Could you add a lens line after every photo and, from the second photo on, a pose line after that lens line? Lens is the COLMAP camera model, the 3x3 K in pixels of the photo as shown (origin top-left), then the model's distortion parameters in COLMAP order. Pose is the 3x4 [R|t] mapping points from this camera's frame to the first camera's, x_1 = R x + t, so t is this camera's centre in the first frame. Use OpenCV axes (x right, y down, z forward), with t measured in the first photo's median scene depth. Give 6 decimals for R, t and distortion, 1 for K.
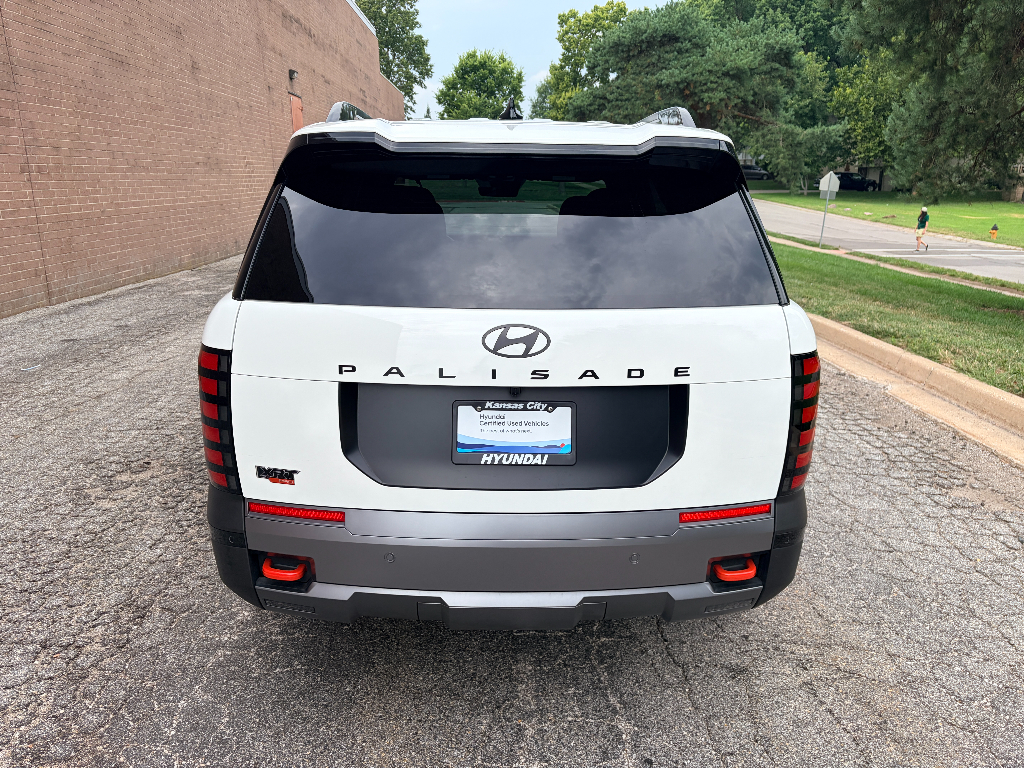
lens RADIAL K [[792.9, 0, 523.4], [0, 792.9, 377.9], [0, 0, 1]] dist [0.024519, -0.006172]
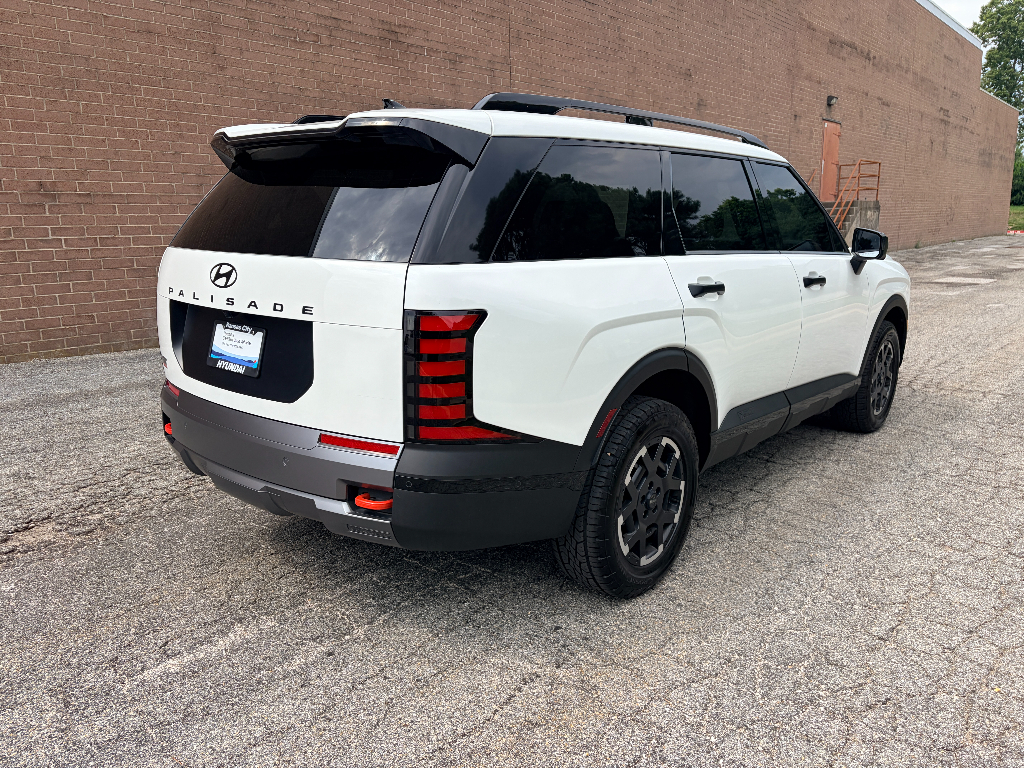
lens RADIAL K [[787.0, 0, 512.0], [0, 787.0, 384.0], [0, 0, 1]] dist [0.034179, -0.005293]
pose [[0.741428, 0.135933, -0.657121, 1.212894], [-0.157195, 0.987202, 0.026851, 0.021340], [0.652361, 0.083388, 0.753307, 0.309438]]
